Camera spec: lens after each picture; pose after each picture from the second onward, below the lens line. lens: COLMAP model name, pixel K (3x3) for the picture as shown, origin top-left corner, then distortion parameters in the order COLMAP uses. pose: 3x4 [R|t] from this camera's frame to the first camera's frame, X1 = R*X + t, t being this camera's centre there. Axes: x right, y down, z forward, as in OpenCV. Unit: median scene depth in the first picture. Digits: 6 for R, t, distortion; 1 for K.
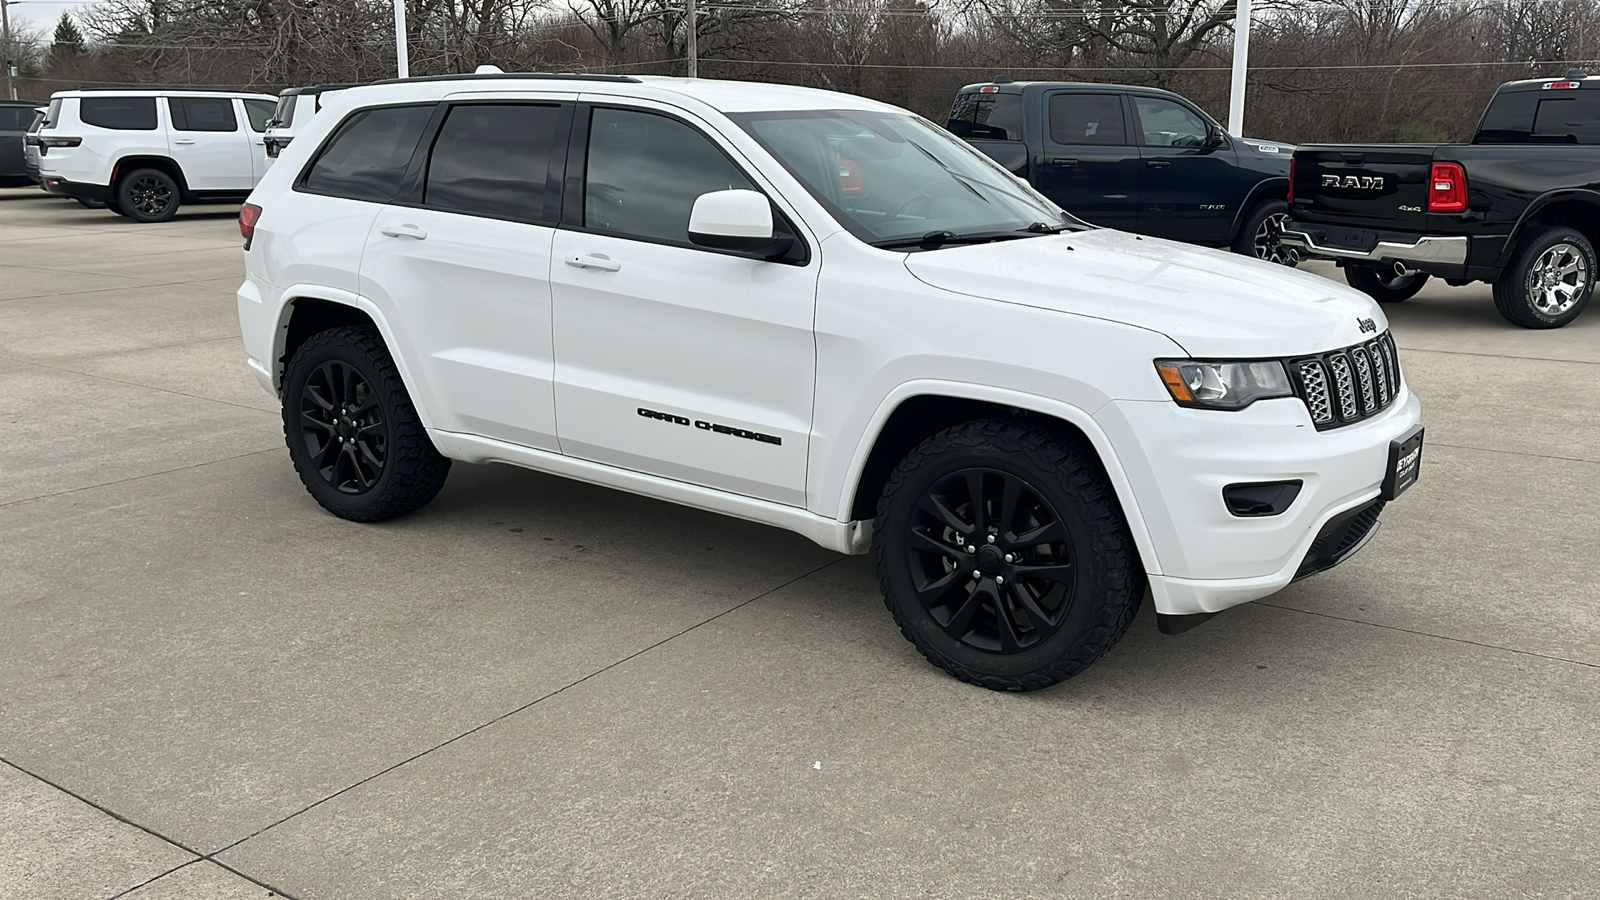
lens RADIAL K [[1388.2, 0, 803.4], [0, 1388.2, 458.3], [0, 0, 1]] dist [0.053367, -0.049133]
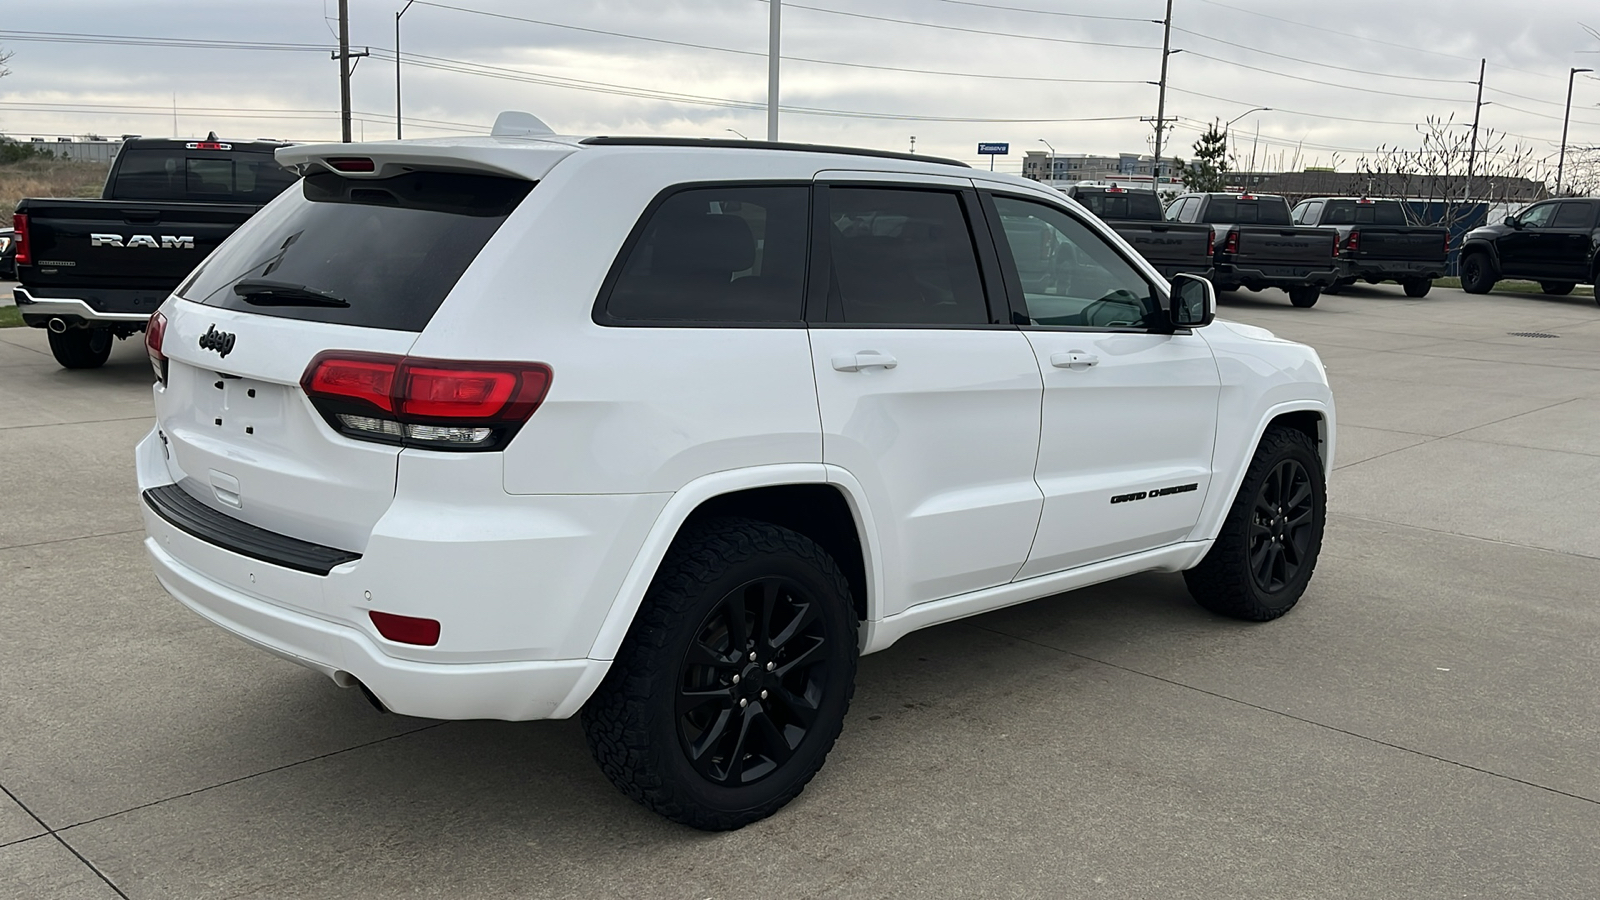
lens RADIAL K [[1388.2, 0, 793.6], [0, 1388.2, 444.0], [0, 0, 1]] dist [0.053367, -0.049133]
pose [[0.173254, -0.169901, 0.970112, -1.081857], [0.201613, 0.970267, 0.133922, -0.244039], [-0.964020, 0.172384, 0.202357, 0.976424]]
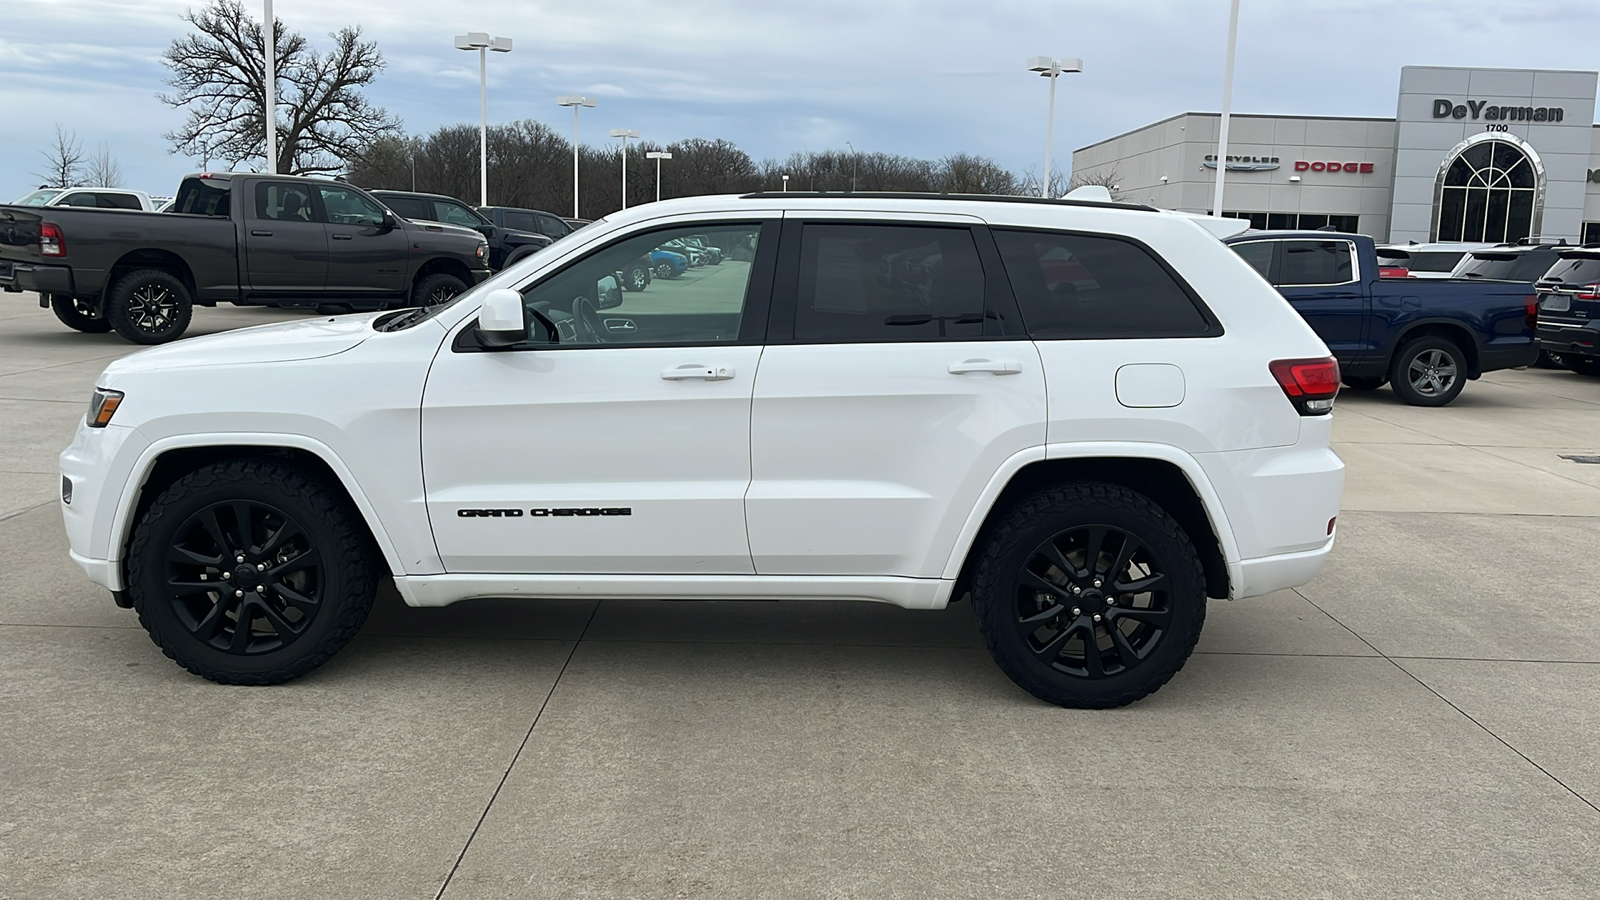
lens RADIAL K [[1388.2, 0, 814.0], [0, 1388.2, 448.0], [0, 0, 1]] dist [0.053367, -0.049133]
pose [[-0.821127, 0.052889, -0.568290, 0.558158], [-0.171028, 0.927141, 0.333405, -0.496825], [0.544519, 0.370962, -0.752255, 2.075203]]
